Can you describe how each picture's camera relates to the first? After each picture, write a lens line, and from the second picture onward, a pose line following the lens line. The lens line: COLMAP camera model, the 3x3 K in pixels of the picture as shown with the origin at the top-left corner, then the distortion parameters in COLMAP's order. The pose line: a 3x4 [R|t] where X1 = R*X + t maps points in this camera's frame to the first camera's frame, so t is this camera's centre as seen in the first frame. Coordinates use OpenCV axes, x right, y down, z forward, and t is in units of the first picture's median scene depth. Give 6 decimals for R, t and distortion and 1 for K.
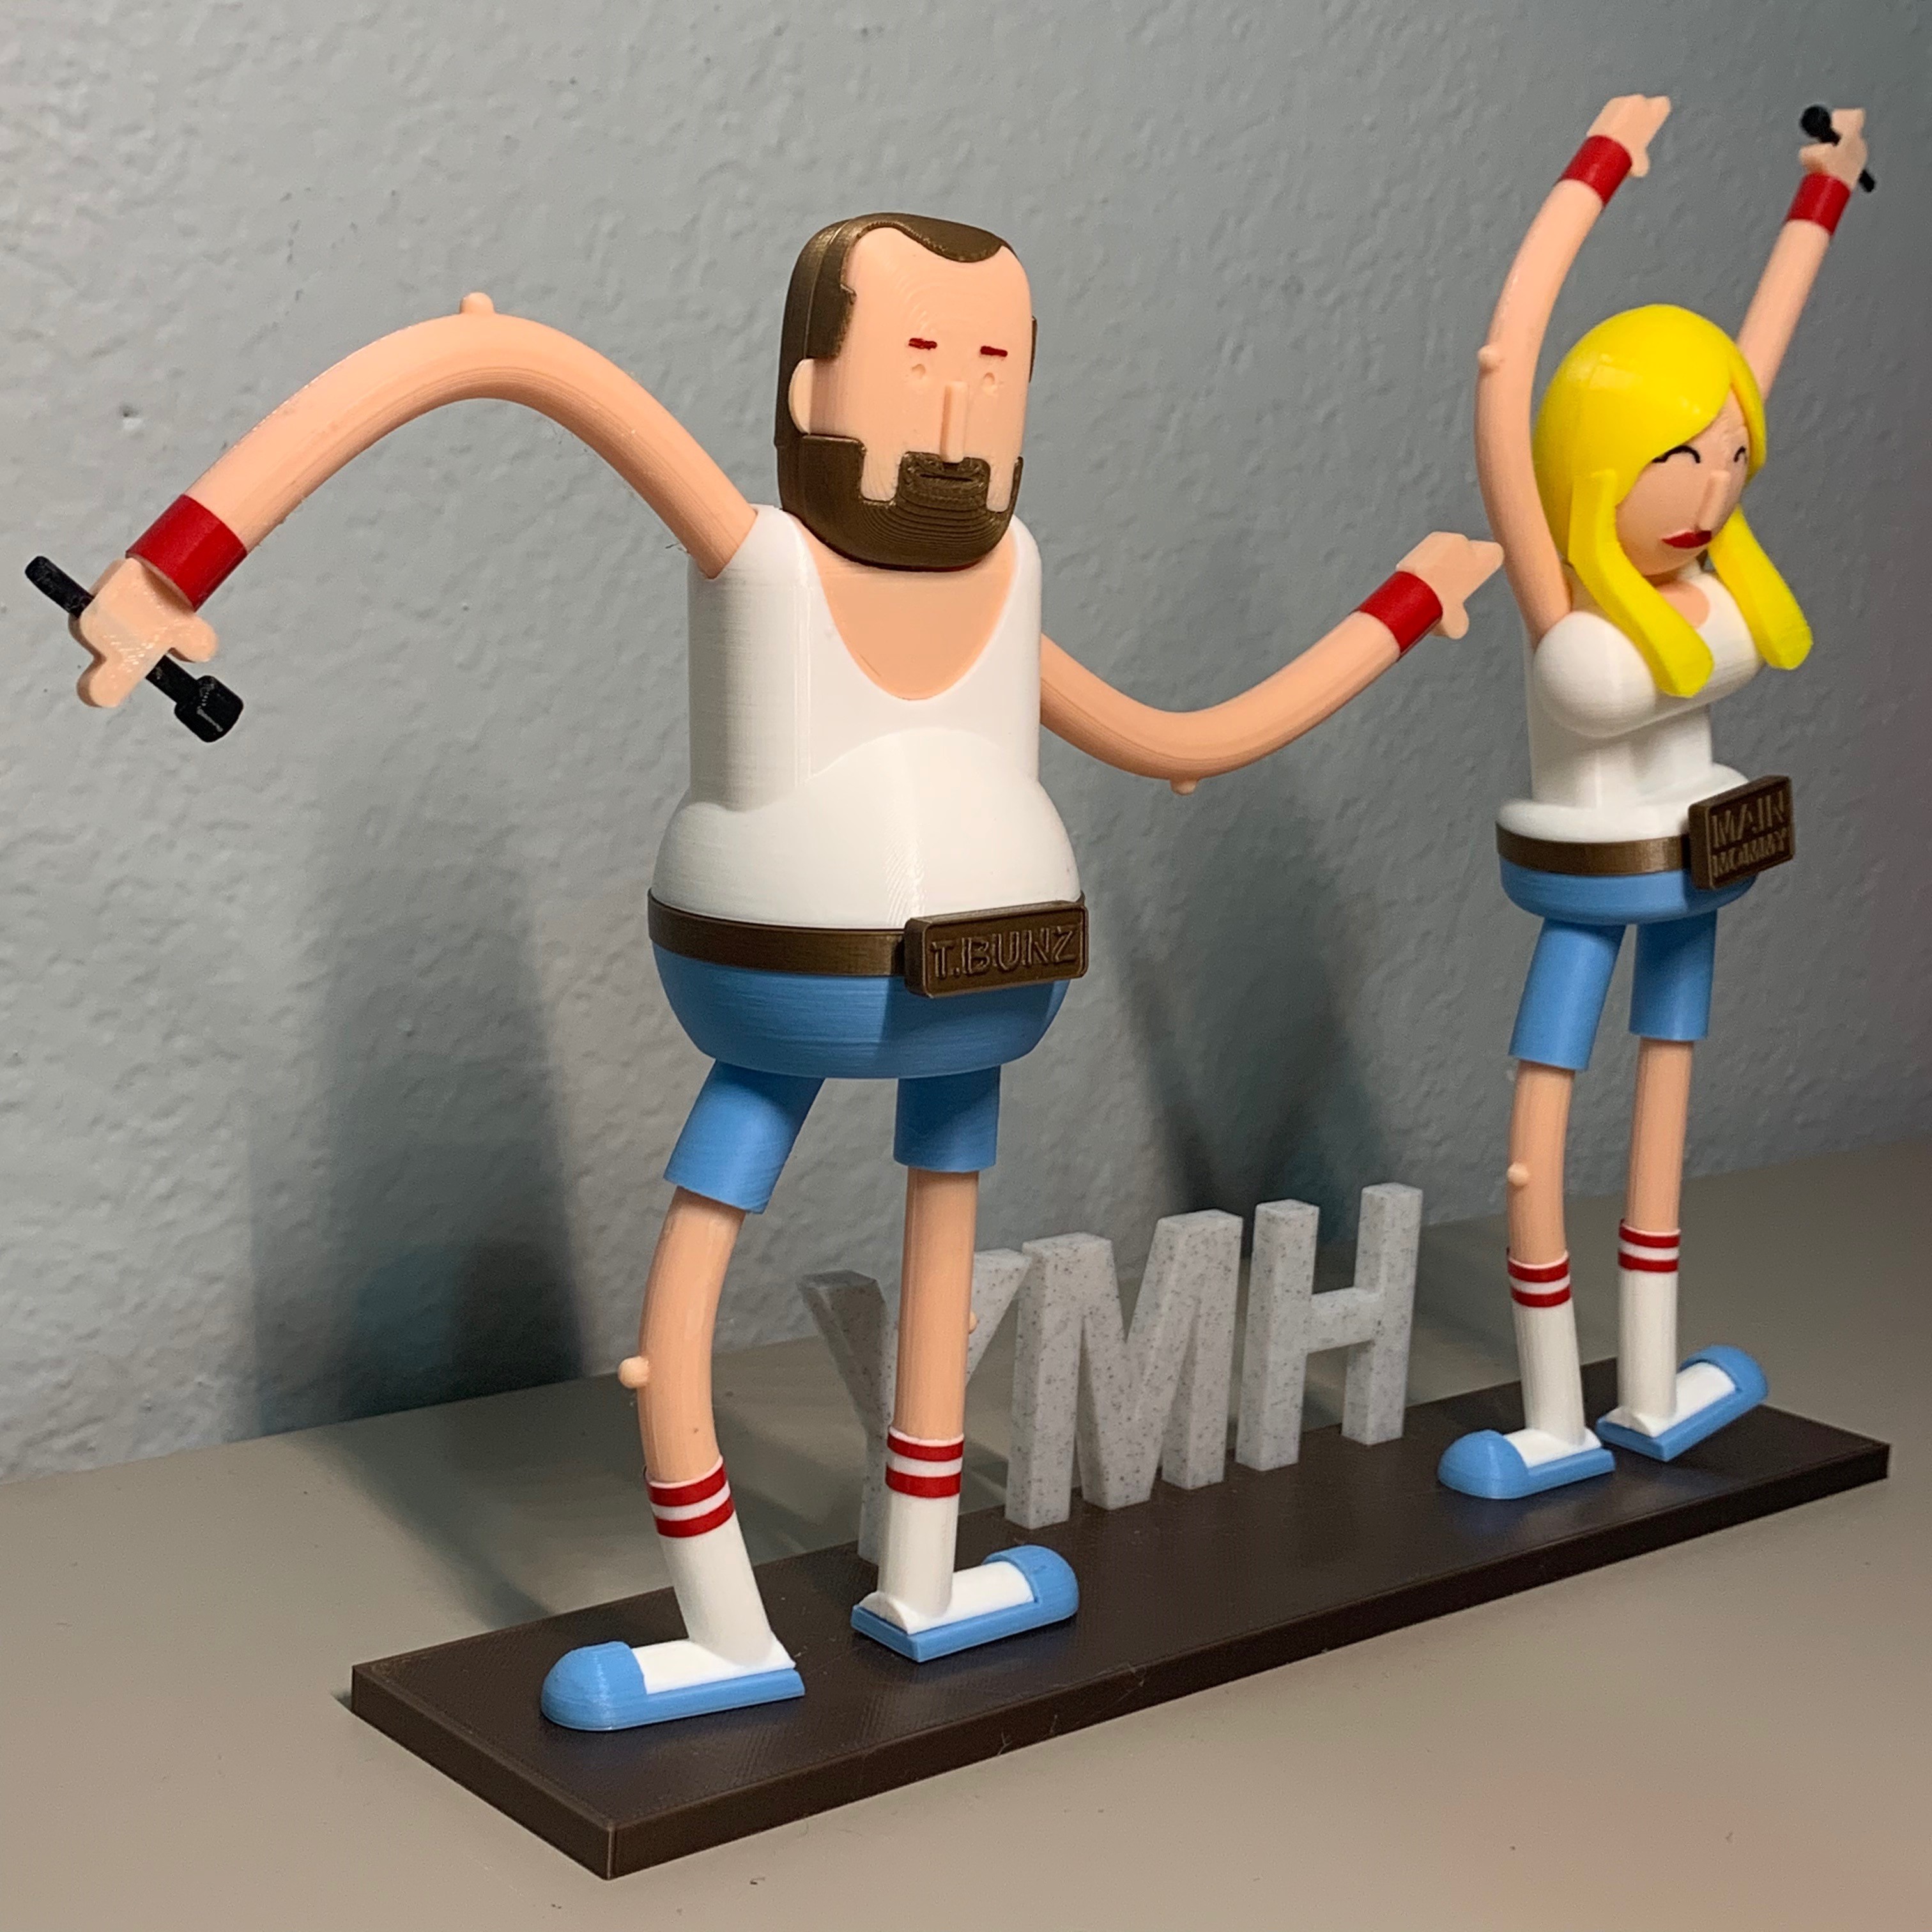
lens RADIAL K [[2979.8, 0, 978.6], [0, 2979.8, 968.1], [0, 0, 1]] dist [0.053523, 0.000000]
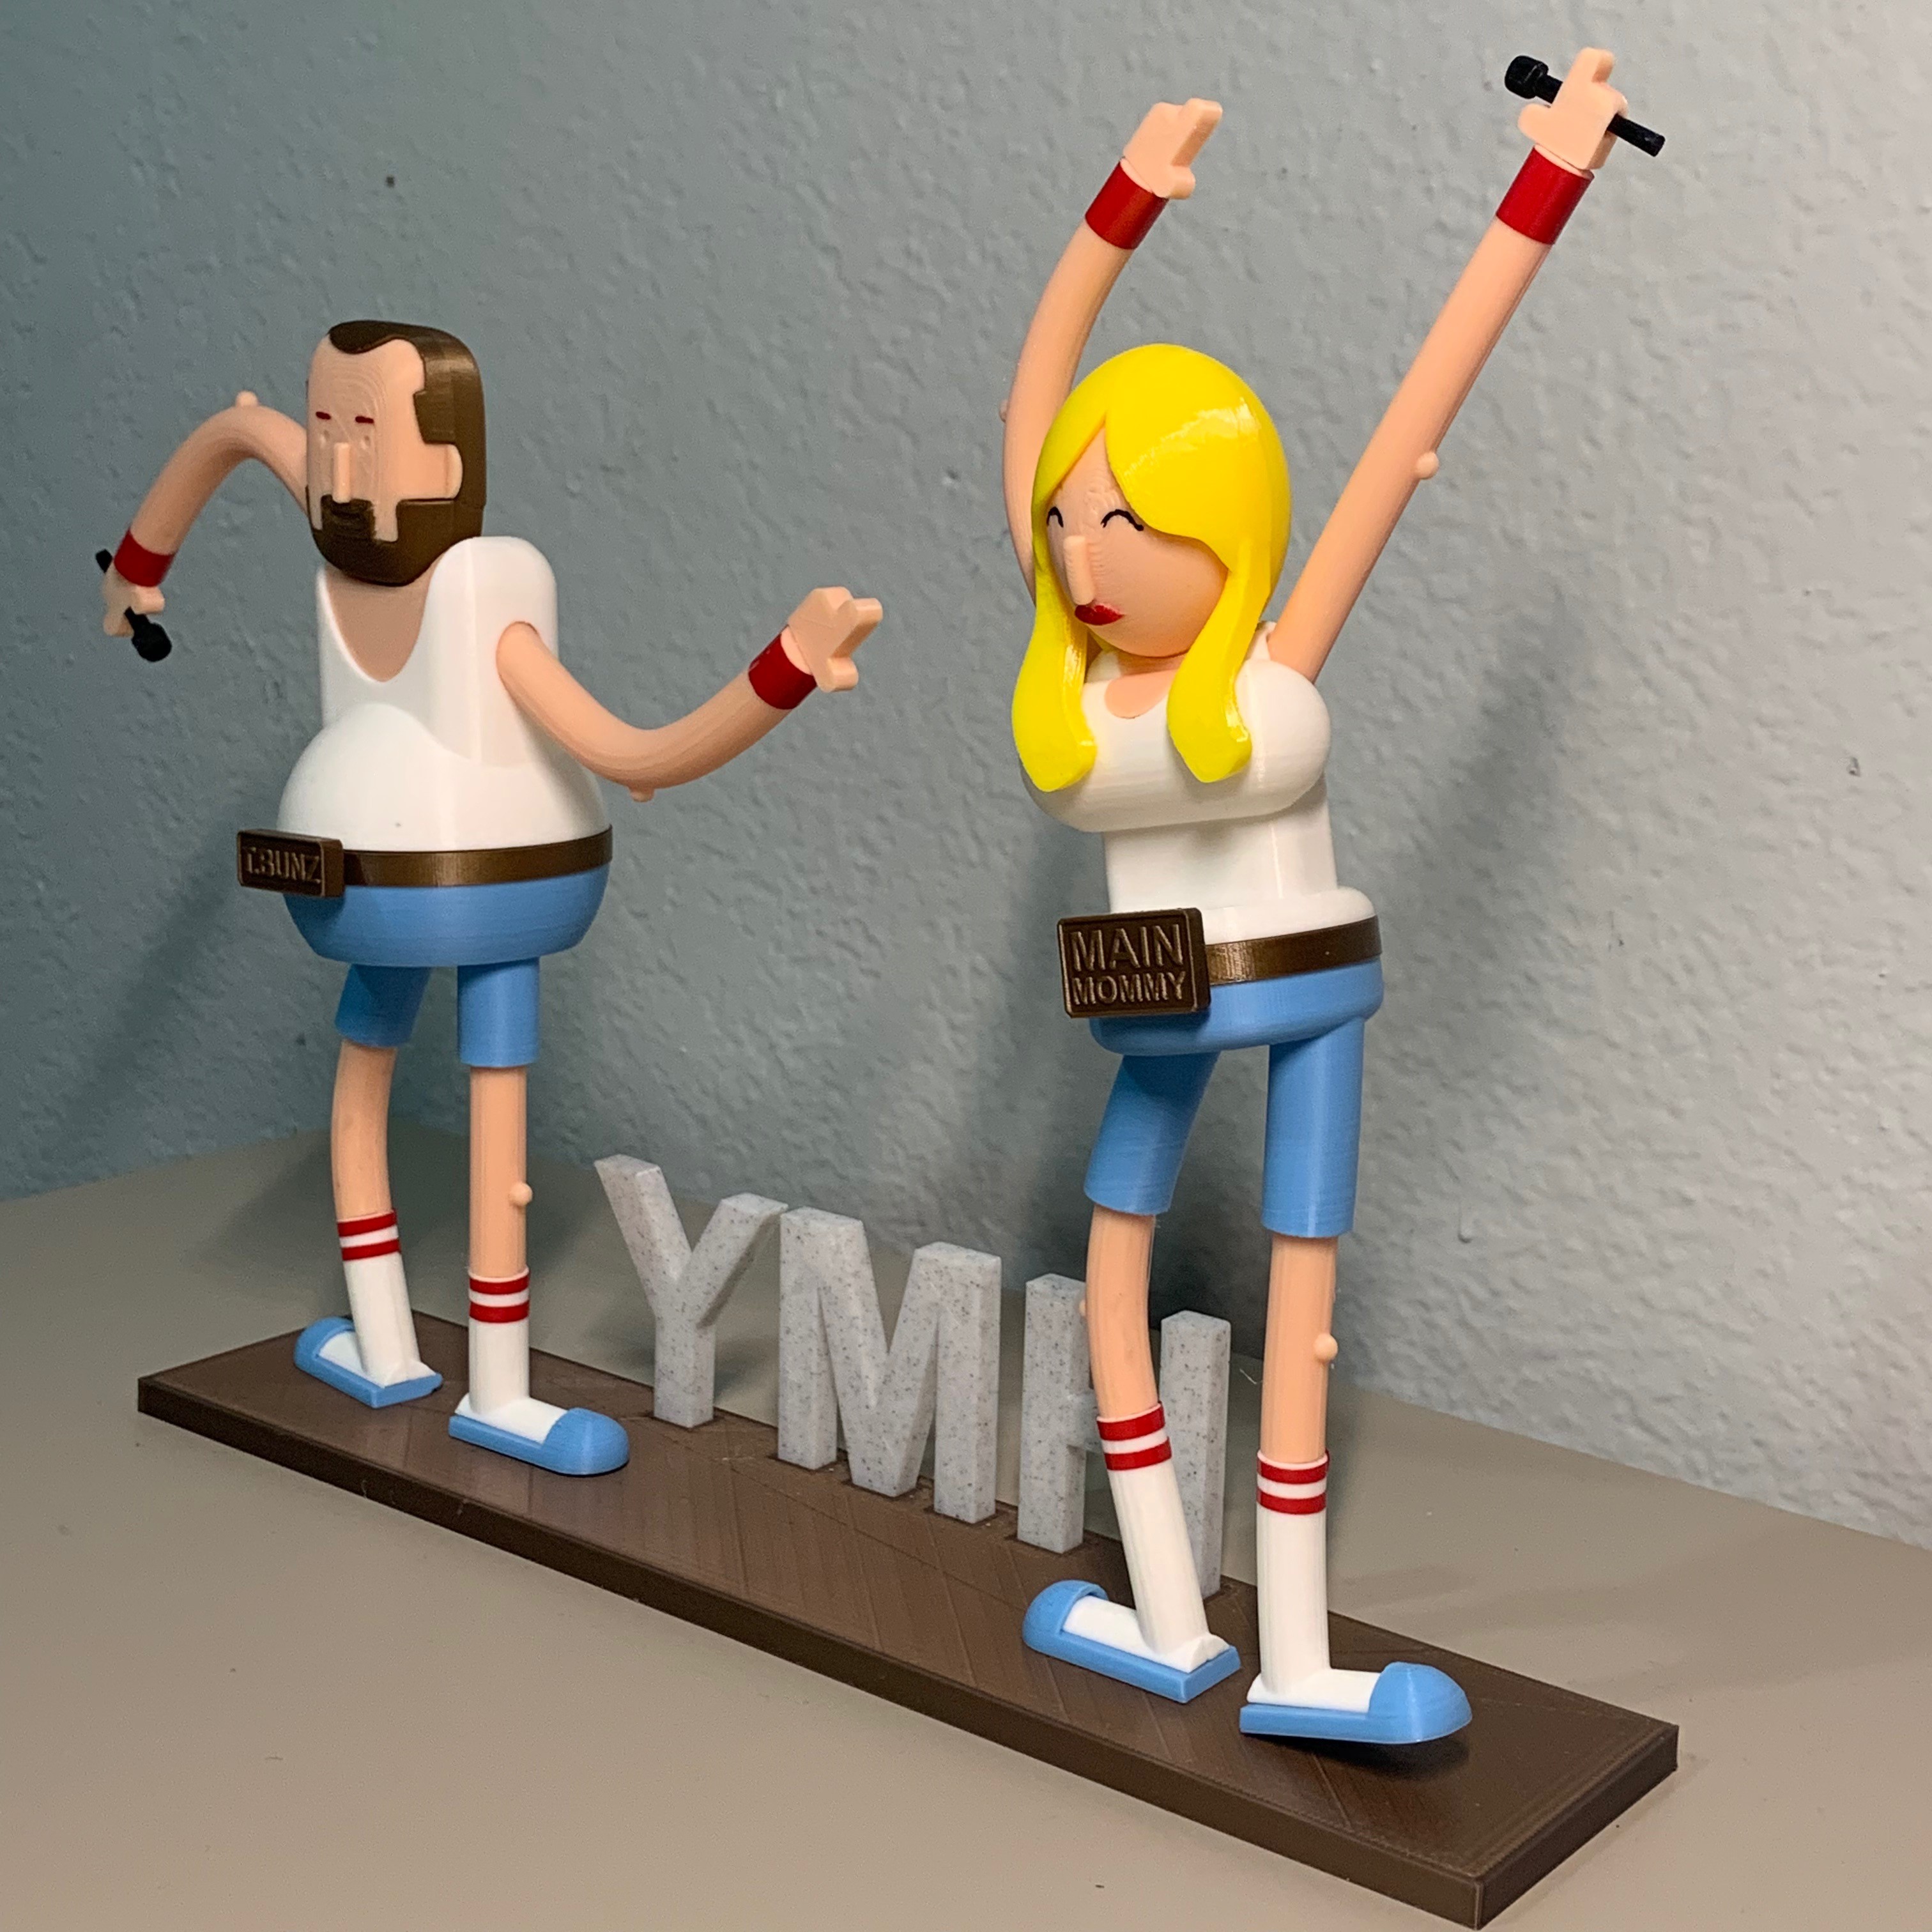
lens RADIAL K [[2979.8, 0, 967.2], [0, 2979.8, 956.3], [0, 0, 1]] dist [0.053523, 0.000000]
pose [[0.185696, 0.152691, -0.970671, 0.983772], [-0.177521, 0.976811, 0.119696, -0.129562], [0.966438, 0.150088, 0.208496, 0.723363]]
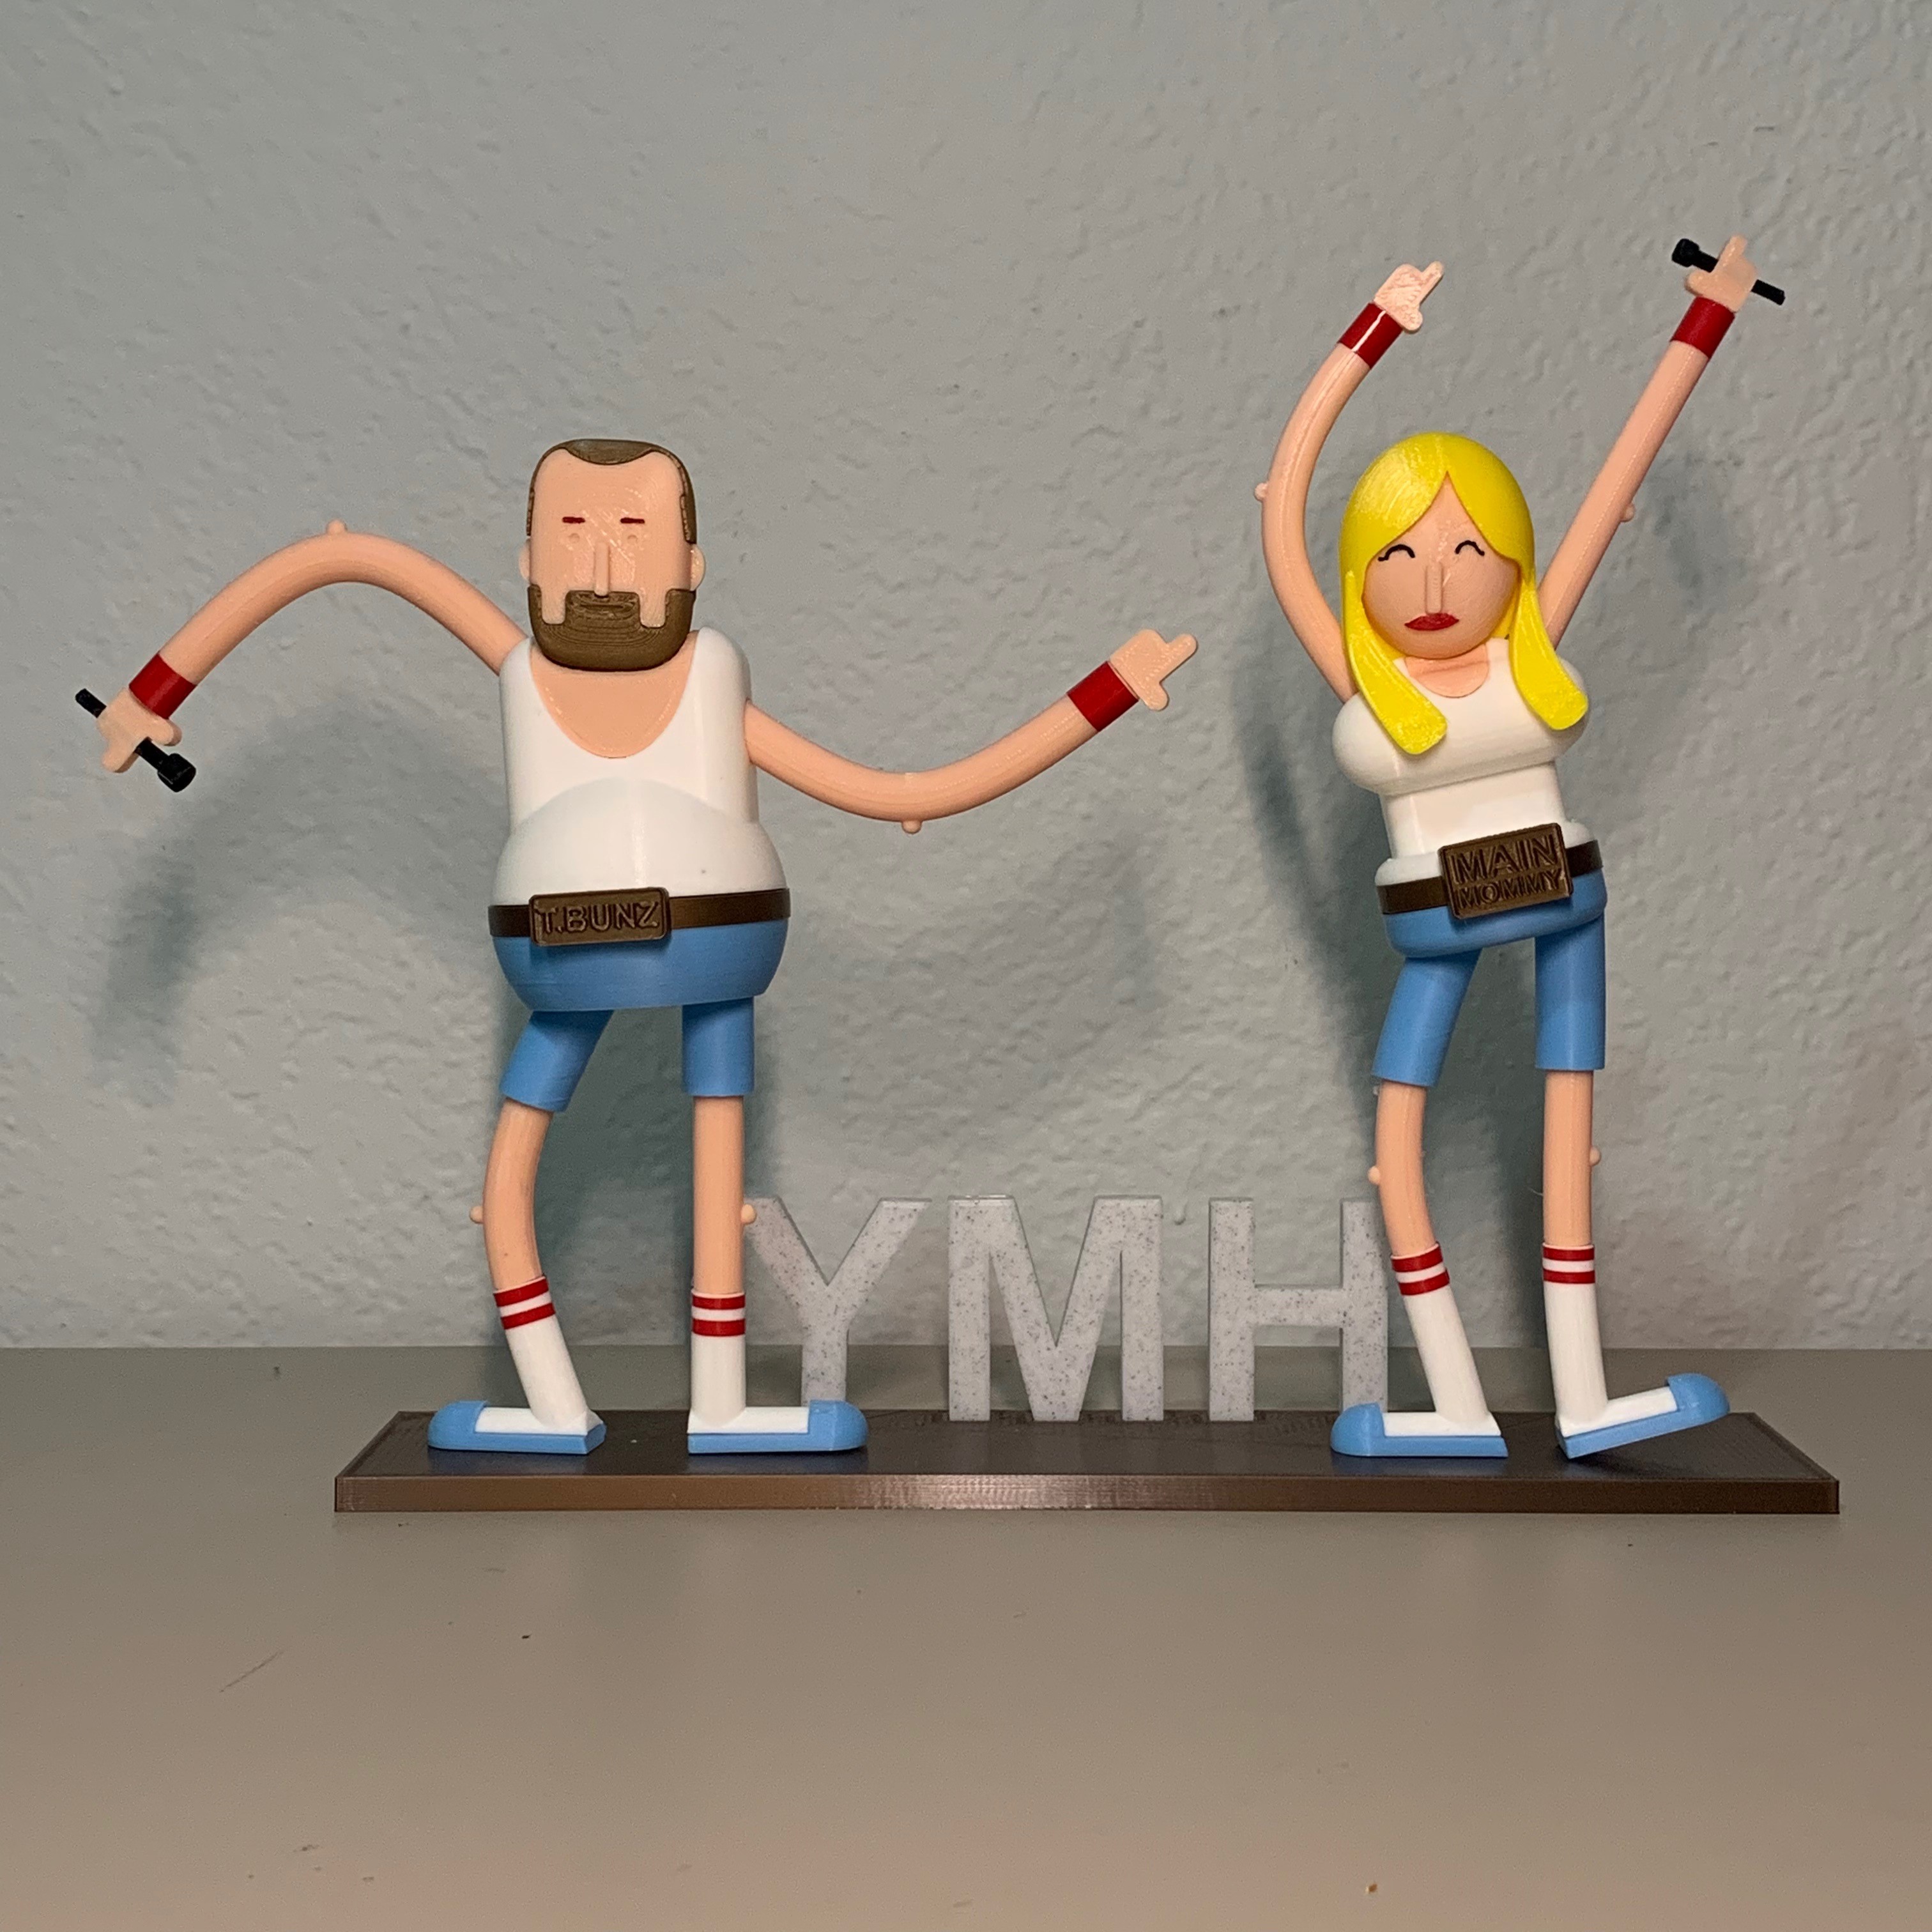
lens RADIAL K [[2979.8, 0, 974.3], [0, 2979.8, 954.6], [0, 0, 1]] dist [0.053523, 0.000000]
pose [[0.746109, -0.023407, -0.665412, 0.800952], [-0.062375, 0.992530, -0.104854, 0.110116], [0.662896, 0.119738, 0.739075, 0.023053]]
